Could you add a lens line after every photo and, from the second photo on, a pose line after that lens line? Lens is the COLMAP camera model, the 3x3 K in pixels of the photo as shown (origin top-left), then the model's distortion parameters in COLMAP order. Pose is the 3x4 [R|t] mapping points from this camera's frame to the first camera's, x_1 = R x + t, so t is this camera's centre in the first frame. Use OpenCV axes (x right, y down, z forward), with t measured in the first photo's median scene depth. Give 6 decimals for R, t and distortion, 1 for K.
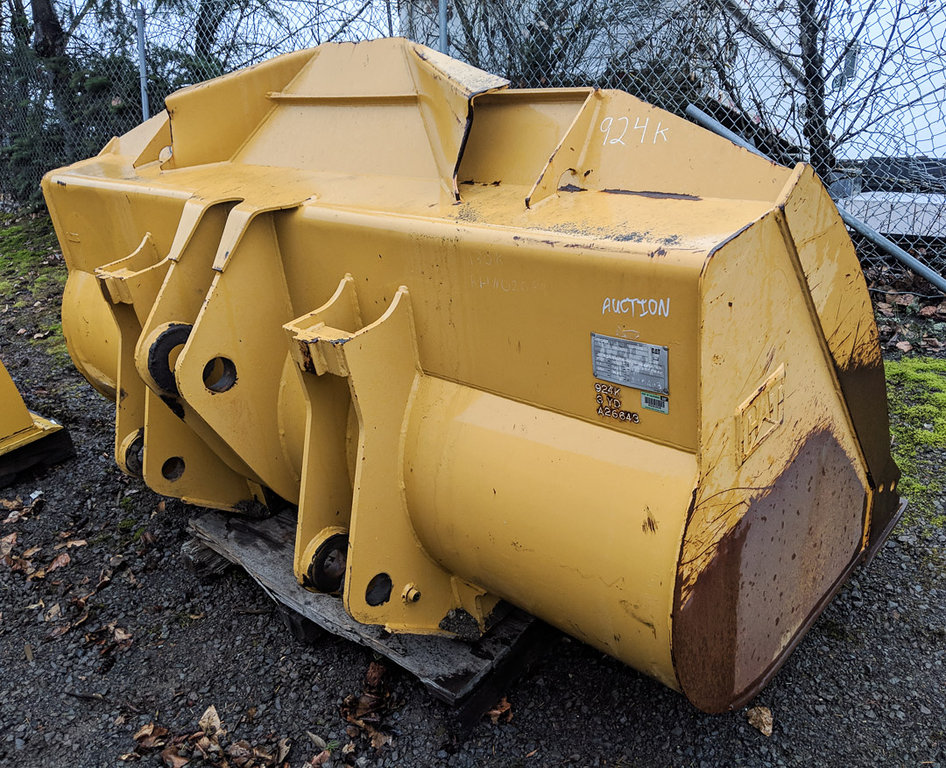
lens RADIAL K [[843.9, 0, 470.5], [0, 843.9, 384.3], [0, 0, 1]] dist [0.039058, -0.080520]
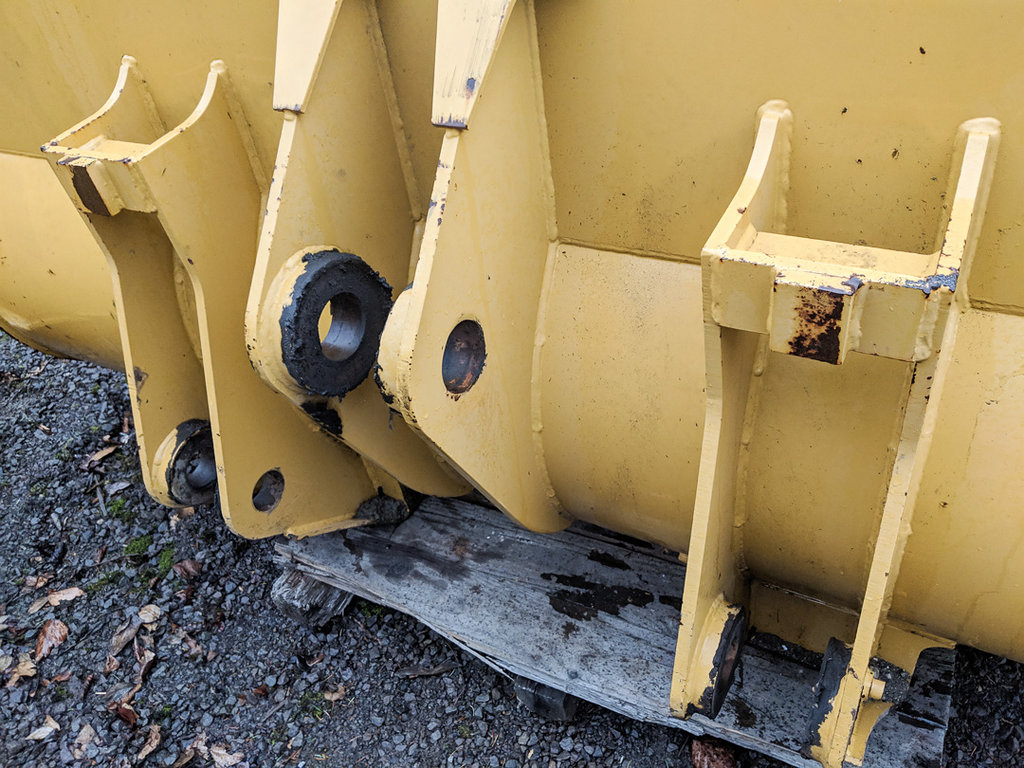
lens RADIAL K [[836.1, 0, 527.6], [0, 836.1, 385.3], [0, 0, 1]] dist [0.050119, -0.090913]
pose [[0.964144, -0.168596, 0.204942, -0.279858], [0.119218, 0.965118, 0.233099, -0.077745], [-0.237092, -0.200308, 0.950612, 0.426345]]
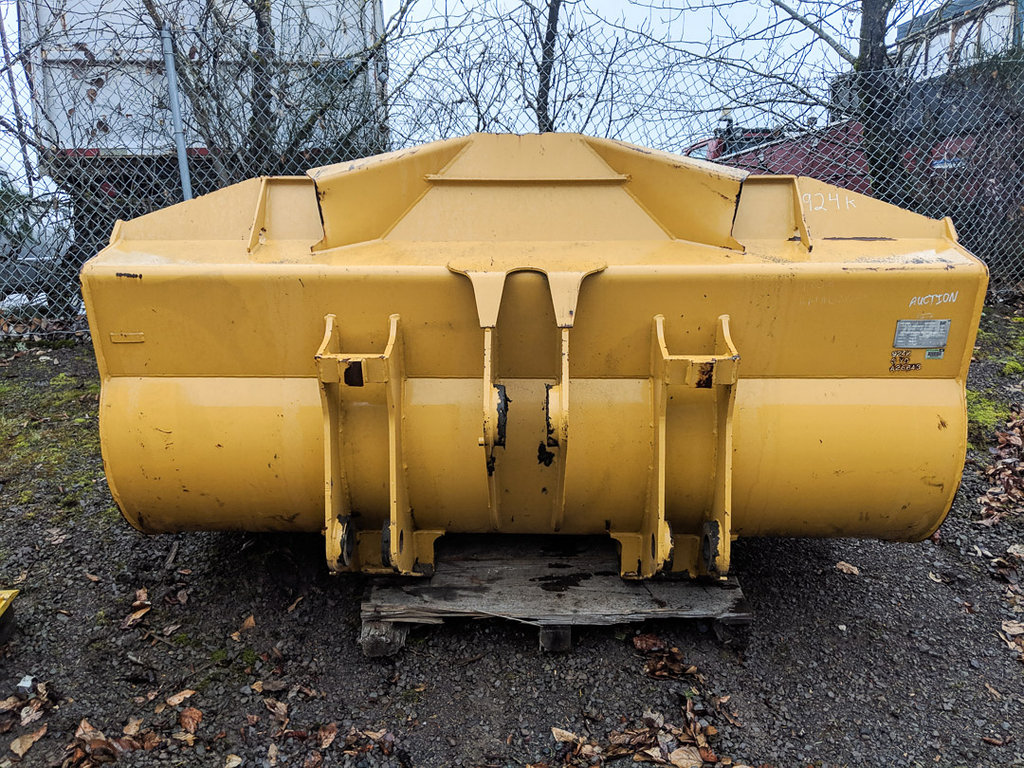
lens RADIAL K [[836.1, 0, 516.9], [0, 836.1, 386.3], [0, 0, 1]] dist [0.050119, -0.090913]
pose [[0.736175, -0.166608, 0.655964, -0.845595], [0.210856, 0.977448, 0.011622, -0.062212], [-0.643107, 0.129758, 0.754703, 0.137569]]
